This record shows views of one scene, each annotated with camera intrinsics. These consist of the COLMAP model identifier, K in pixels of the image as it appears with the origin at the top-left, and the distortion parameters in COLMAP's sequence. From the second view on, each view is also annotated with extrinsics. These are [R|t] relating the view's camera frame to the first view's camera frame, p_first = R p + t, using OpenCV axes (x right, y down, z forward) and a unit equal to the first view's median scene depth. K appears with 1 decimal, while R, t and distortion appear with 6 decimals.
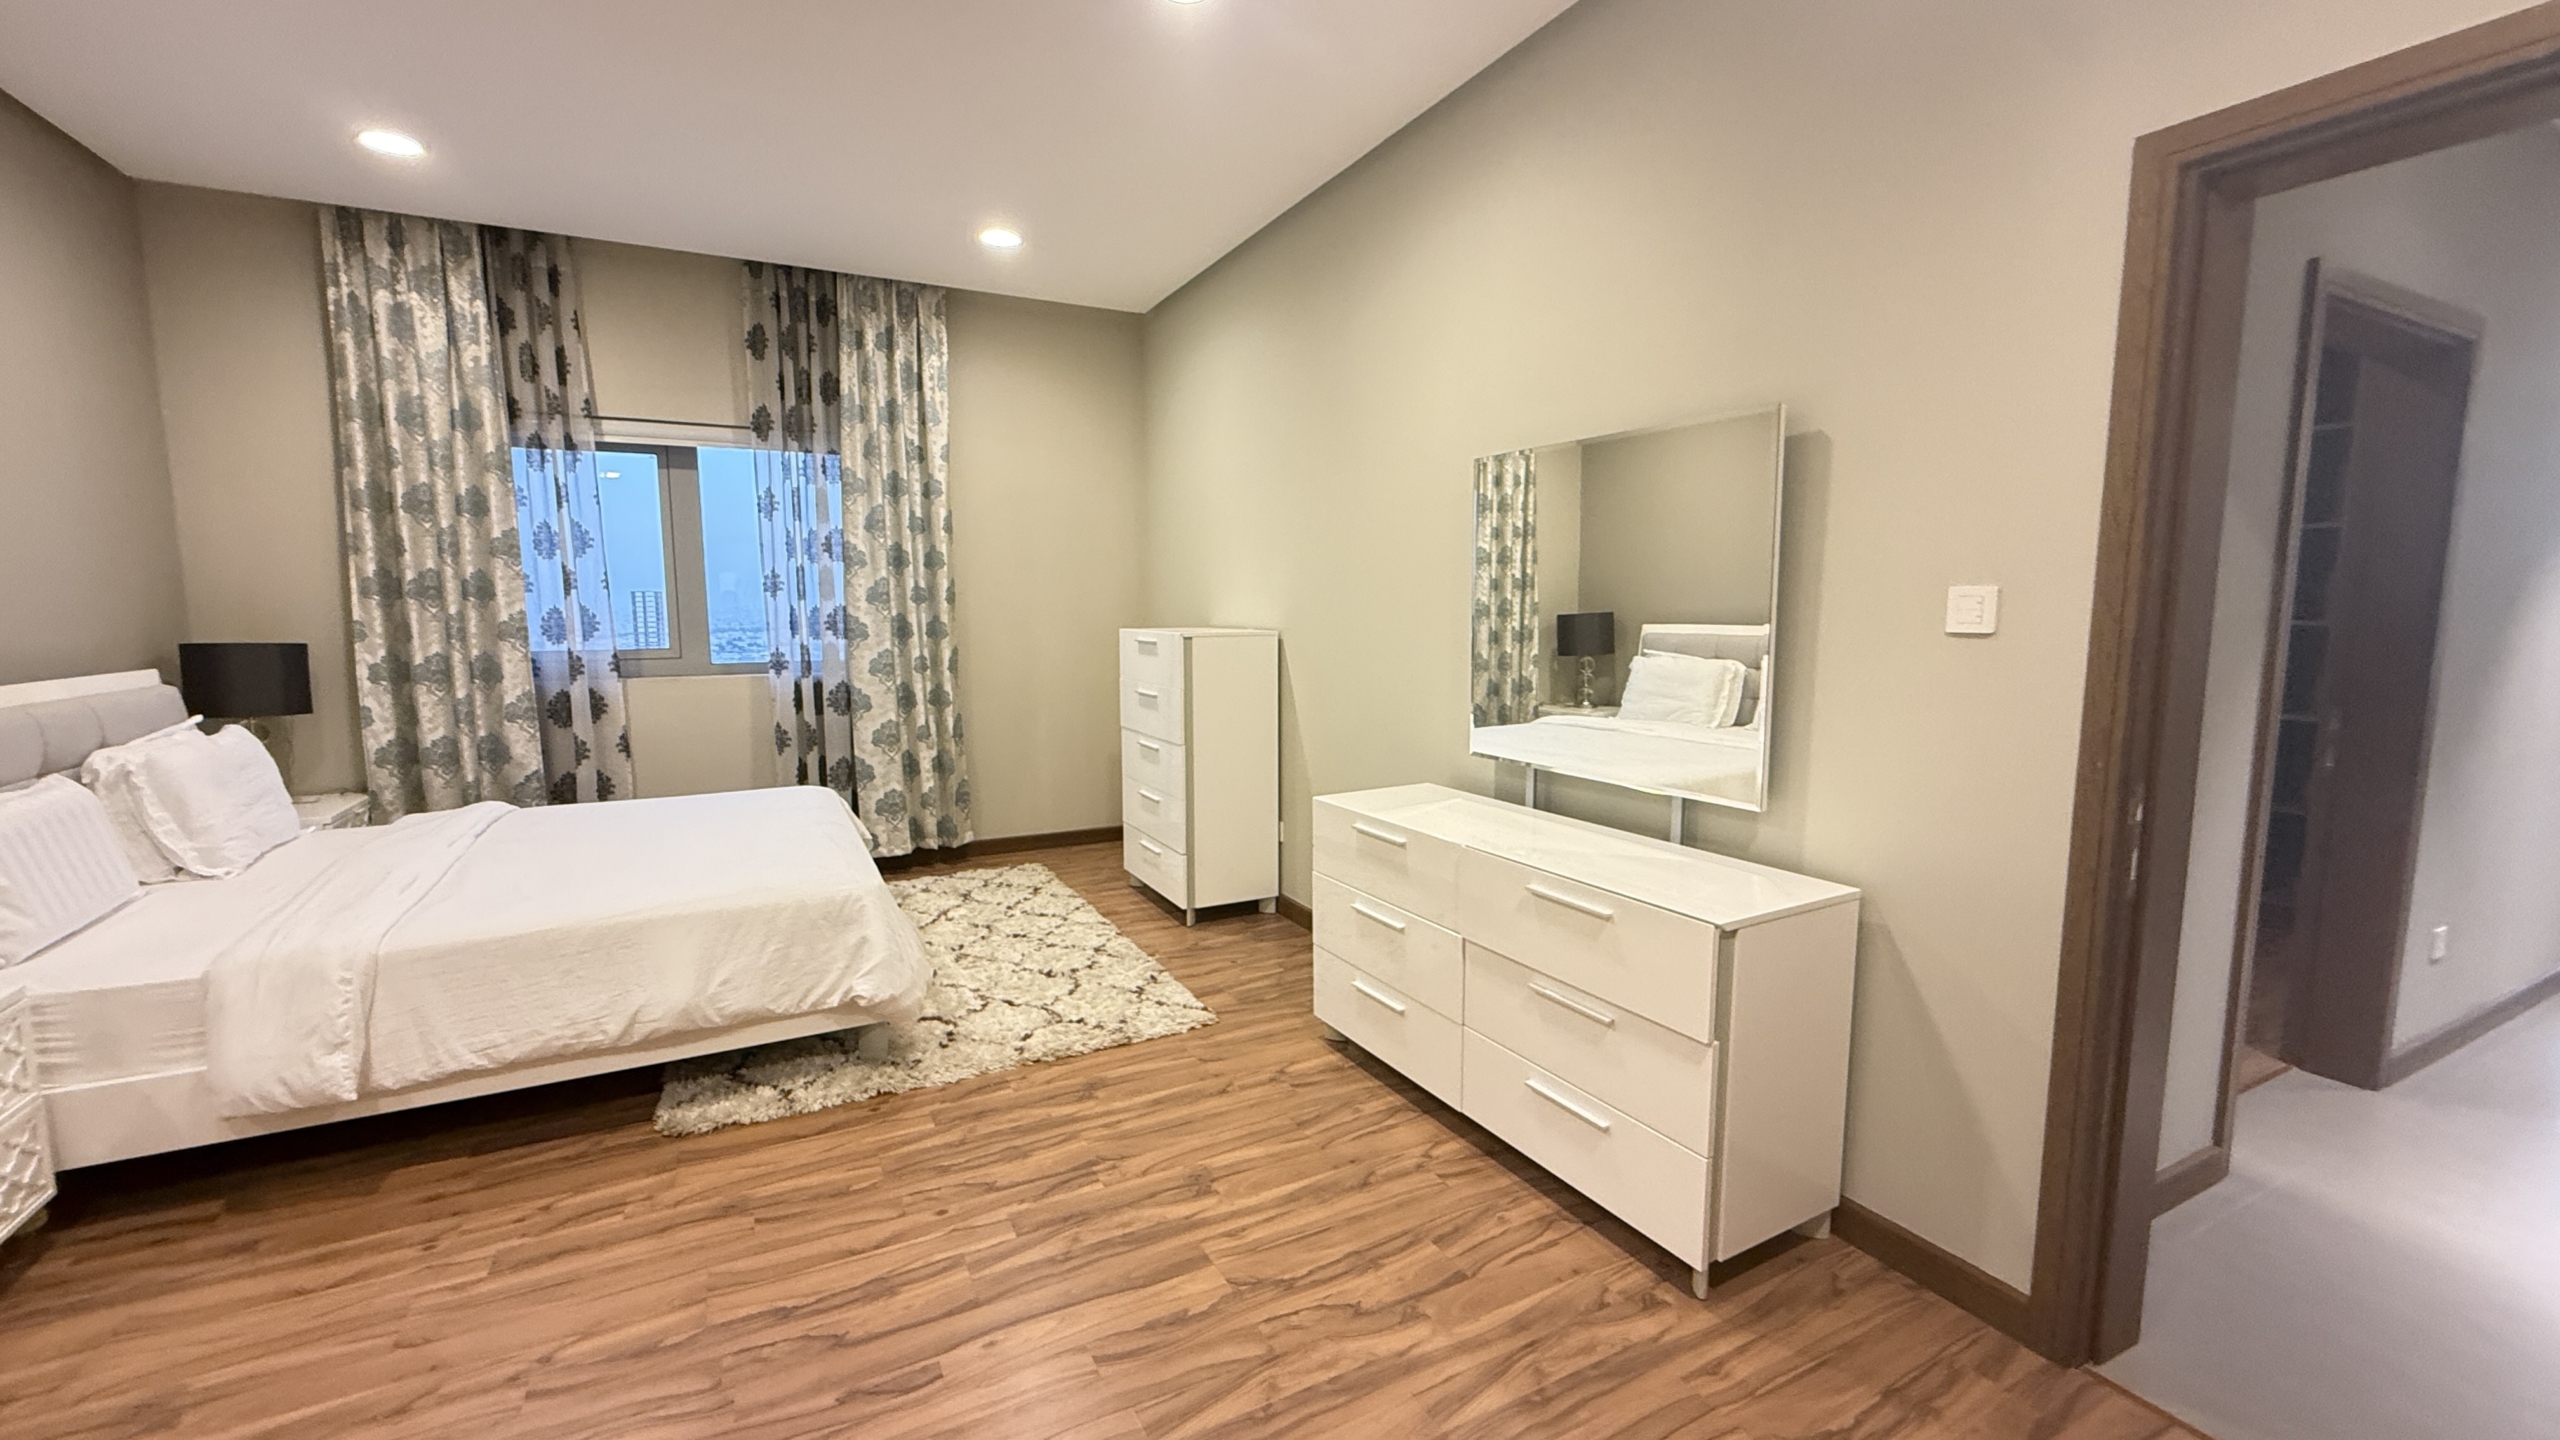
lens RADIAL K [[1019.0, 0, 1274.2], [0, 1019.0, 722.7], [0, 0, 1]] dist [0.000307, -0.000345]
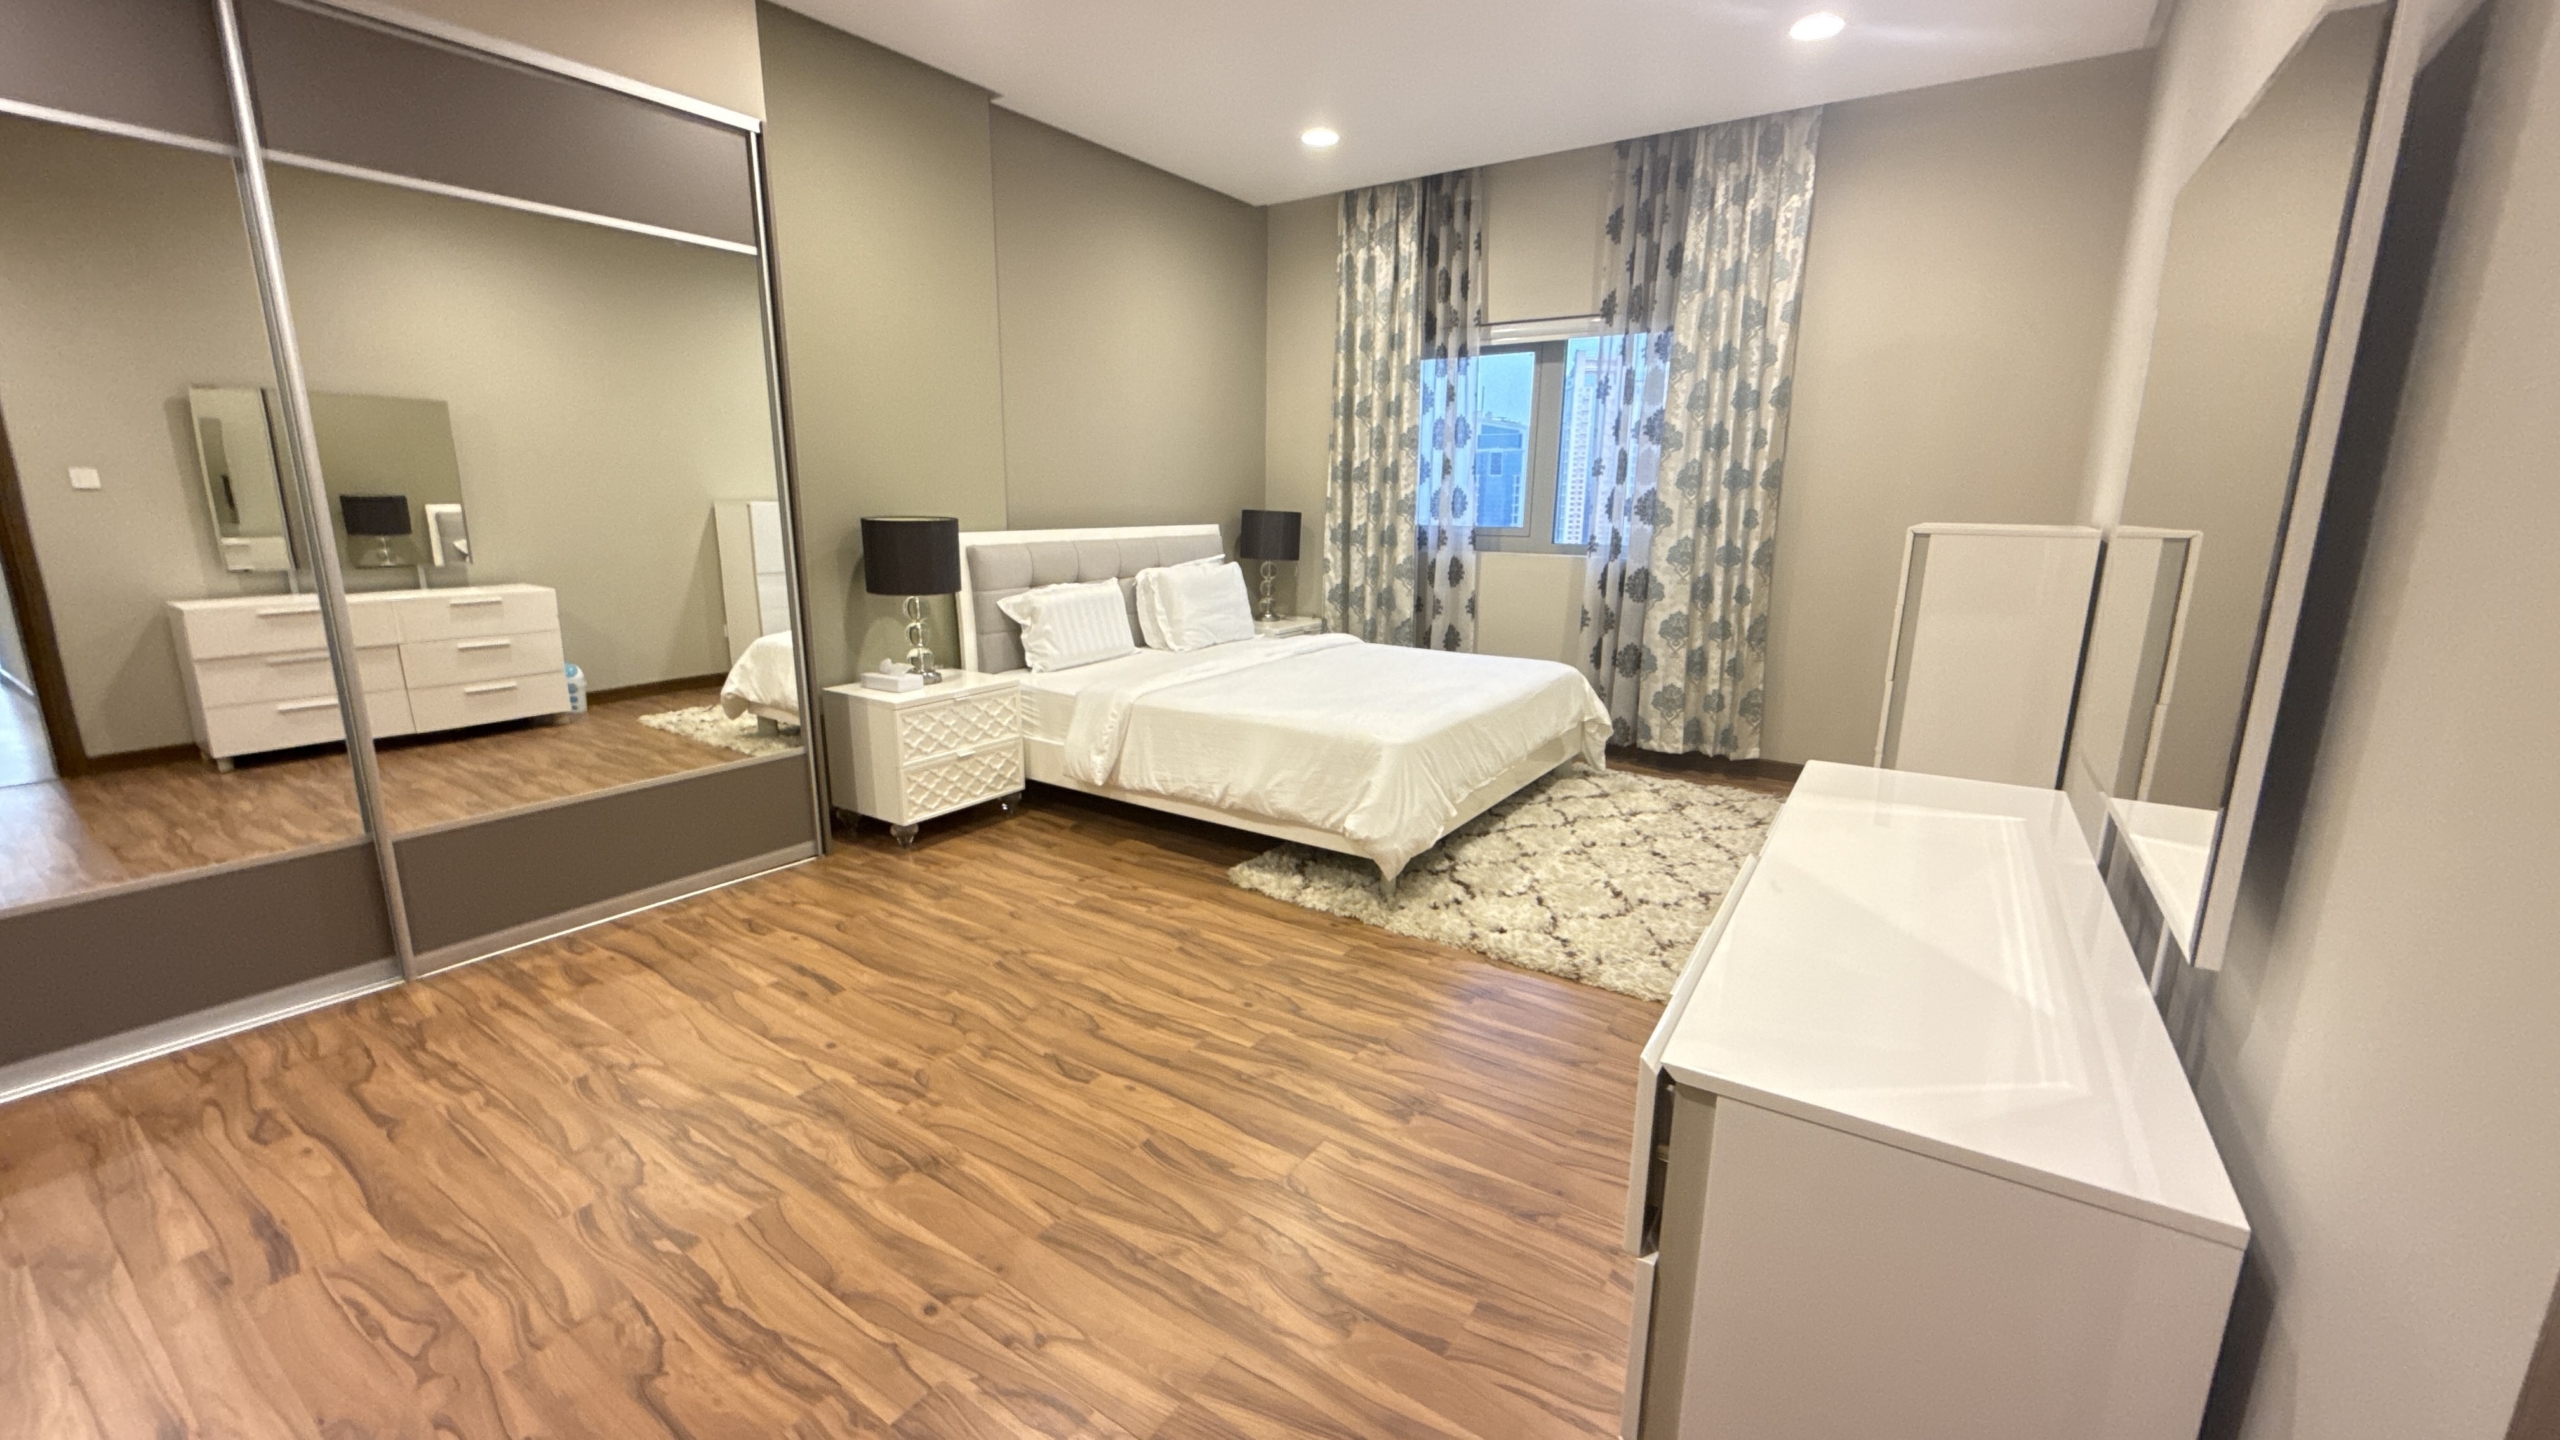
lens RADIAL K [[1019.0, 0, 1274.2], [0, 1019.0, 722.7], [0, 0, 1]] dist [0.000307, -0.000345]
pose [[0.467689, 0.202149, -0.860467, 0.380213], [-0.114481, 0.979150, 0.167807, -0.023376], [0.876448, 0.020025, 0.481080, 0.272319]]
